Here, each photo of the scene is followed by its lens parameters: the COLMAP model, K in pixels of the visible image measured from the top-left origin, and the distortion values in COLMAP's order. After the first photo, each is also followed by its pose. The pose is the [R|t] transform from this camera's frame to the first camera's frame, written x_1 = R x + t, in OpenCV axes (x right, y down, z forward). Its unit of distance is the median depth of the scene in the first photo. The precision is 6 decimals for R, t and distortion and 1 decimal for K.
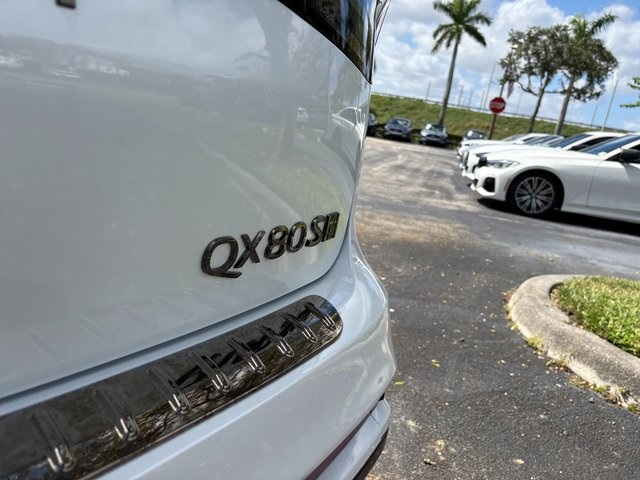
lens RADIAL K [[485.1, 0, 320.0], [0, 485.1, 240.0], [0, 0, 1]] dist [0.003063, 0.007223]
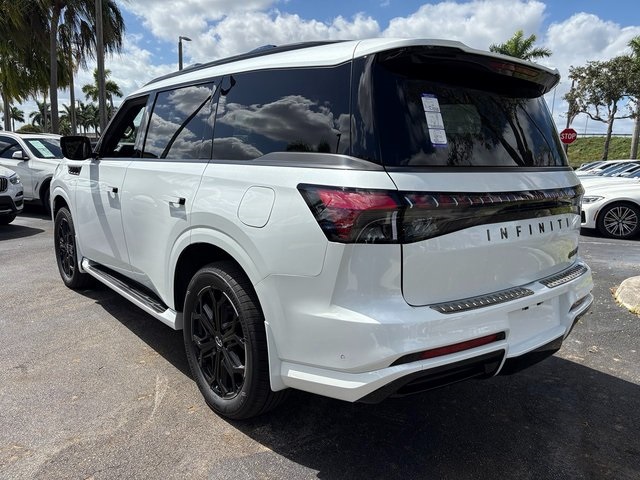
lens RADIAL K [[484.2, 0, 320.0], [0, 484.2, 240.0], [0, 0, 1]] dist [-0.002964, -0.006848]
pose [[0.983624, -0.111133, -0.141891, -0.132014], [0.096526, 0.989671, -0.105992, 0.011079], [0.152204, 0.090560, 0.984191, -0.299839]]
